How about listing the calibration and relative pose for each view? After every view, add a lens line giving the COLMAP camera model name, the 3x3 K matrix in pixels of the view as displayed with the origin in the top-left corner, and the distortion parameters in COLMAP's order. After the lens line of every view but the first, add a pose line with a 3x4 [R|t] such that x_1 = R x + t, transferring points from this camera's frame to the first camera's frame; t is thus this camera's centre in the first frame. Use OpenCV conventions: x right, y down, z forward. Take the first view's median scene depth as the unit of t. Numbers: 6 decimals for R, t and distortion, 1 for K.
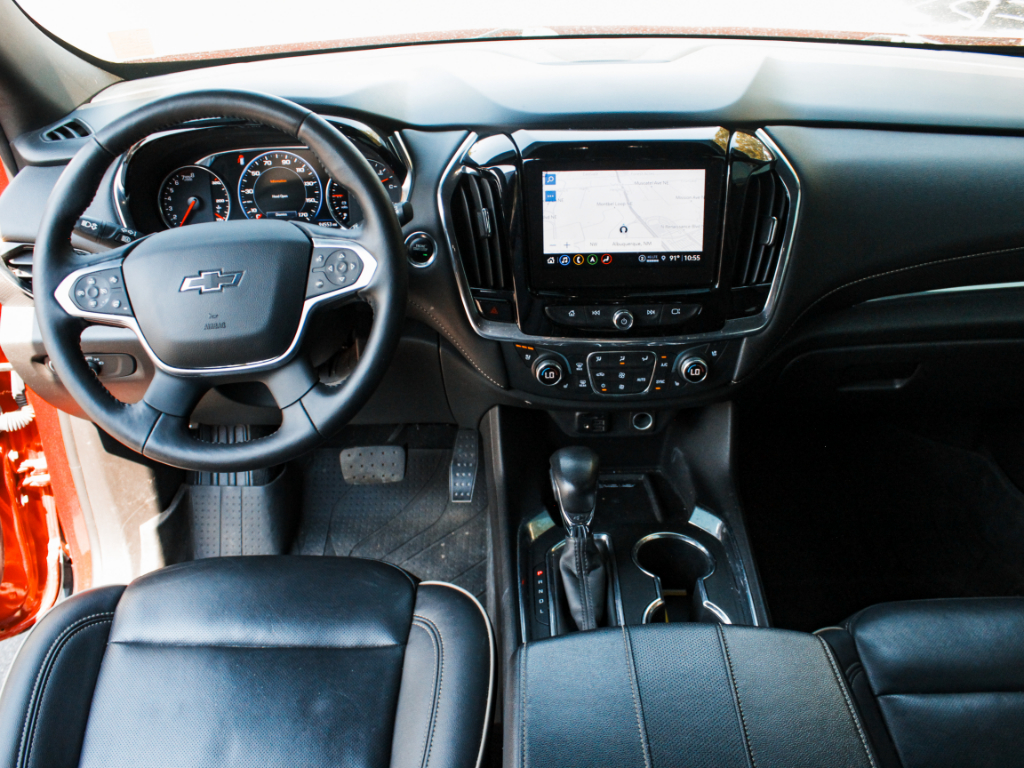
lens RADIAL K [[954.2, 0, 512.0], [0, 954.2, 384.0], [0, 0, 1]] dist [-0.182994, 0.155662]
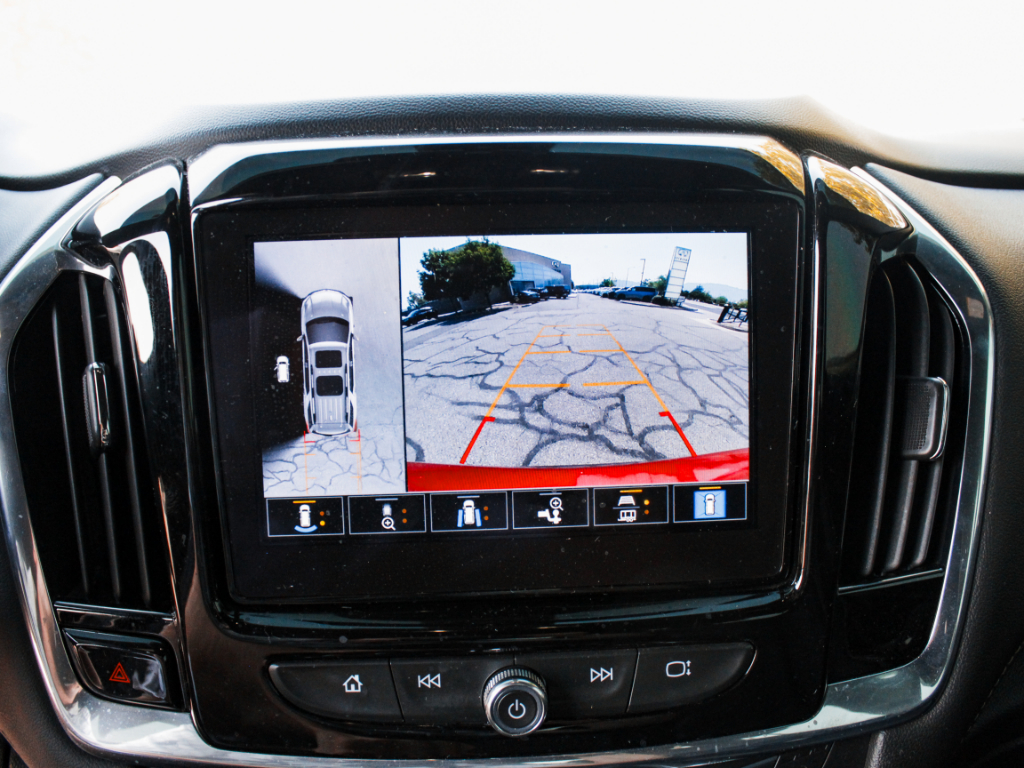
lens RADIAL K [[954.2, 0, 512.0], [0, 954.2, 384.0], [0, 0, 1]] dist [-0.182994, 0.155662]
pose [[0.997641, -0.004677, 0.068495, 0.093427], [0.023175, 0.962059, -0.271855, -0.083556], [-0.064624, 0.272801, 0.959898, 0.661142]]
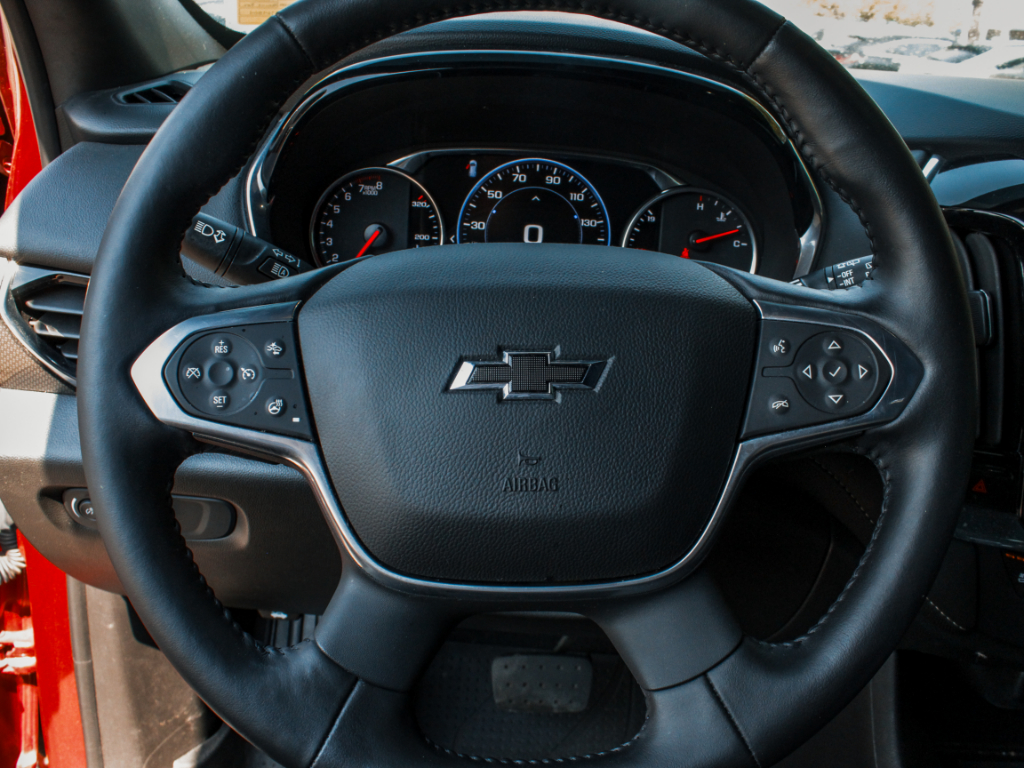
lens RADIAL K [[954.2, 0, 512.0], [0, 954.2, 384.0], [0, 0, 1]] dist [-0.182994, 0.155662]
pose [[0.996518, 0.083331, 0.002655, -0.276438], [-0.082141, 0.986747, -0.139943, -0.039396], [-0.014282, 0.139237, 0.990156, 0.494946]]
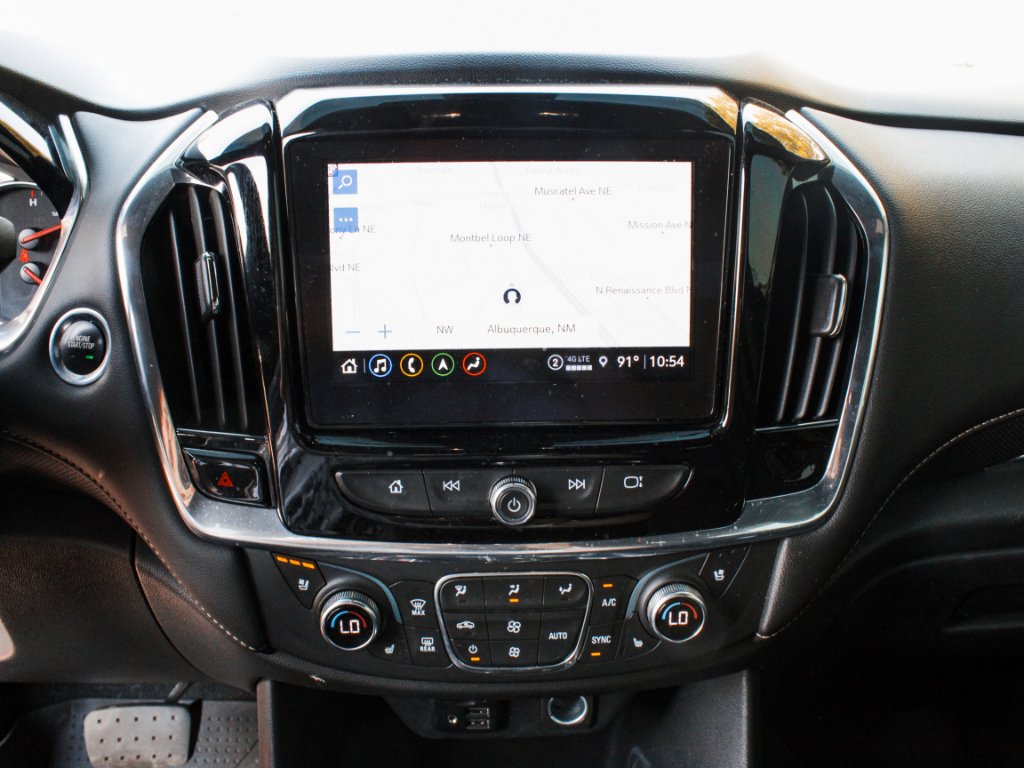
lens RADIAL K [[954.2, 0, 512.0], [0, 954.2, 384.0], [0, 0, 1]] dist [-0.182994, 0.155662]
pose [[0.998764, 0.007699, 0.049111, 0.092830], [0.001899, 0.981305, -0.192450, -0.035885], [-0.049674, 0.192305, 0.980077, 0.551427]]
